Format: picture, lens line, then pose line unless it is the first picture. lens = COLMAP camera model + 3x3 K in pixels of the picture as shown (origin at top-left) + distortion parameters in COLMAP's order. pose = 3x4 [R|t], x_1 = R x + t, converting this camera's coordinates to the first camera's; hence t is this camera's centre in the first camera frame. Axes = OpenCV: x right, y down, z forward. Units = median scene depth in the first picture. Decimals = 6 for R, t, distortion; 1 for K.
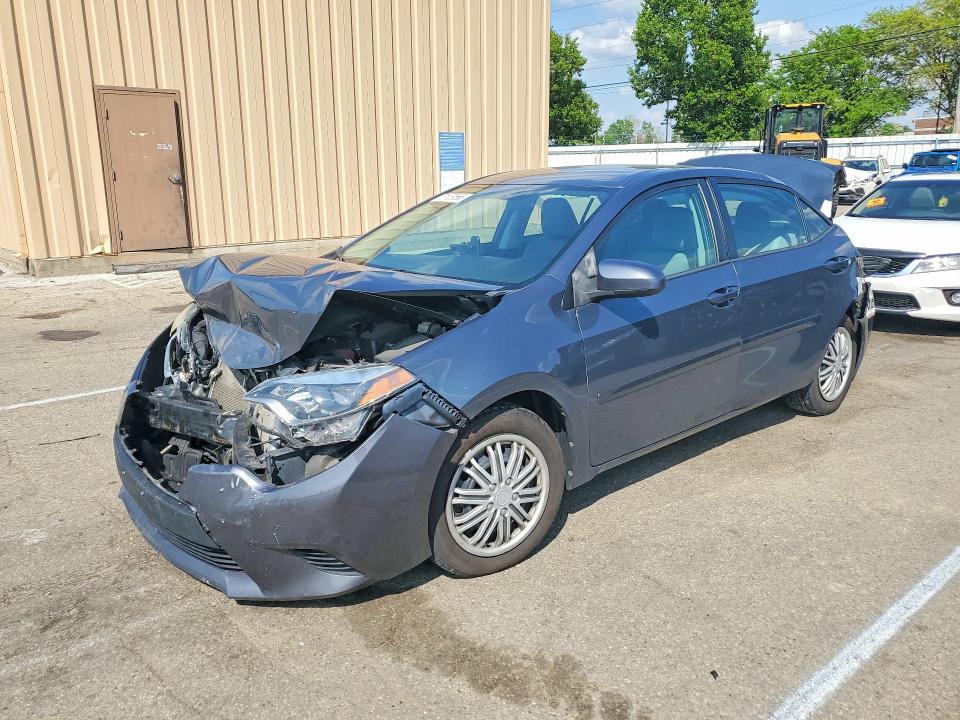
lens RADIAL K [[793.6, 0, 471.8], [0, 793.6, 358.0], [0, 0, 1]] dist [0.036134, 0.001237]
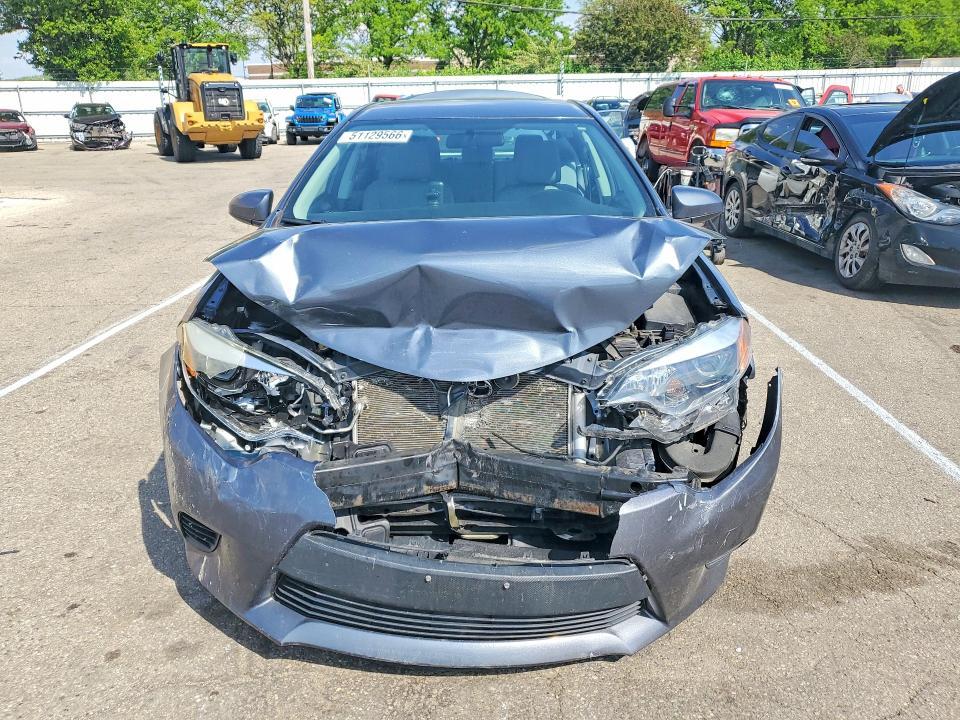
lens RADIAL K [[793.6, 0, 471.8], [0, 793.6, 358.0], [0, 0, 1]] dist [0.036134, 0.001237]
pose [[0.664952, -0.234547, 0.709103, -0.163263], [0.189804, 0.971310, 0.143290, -0.021878], [-0.722366, 0.039310, 0.690392, 0.104080]]
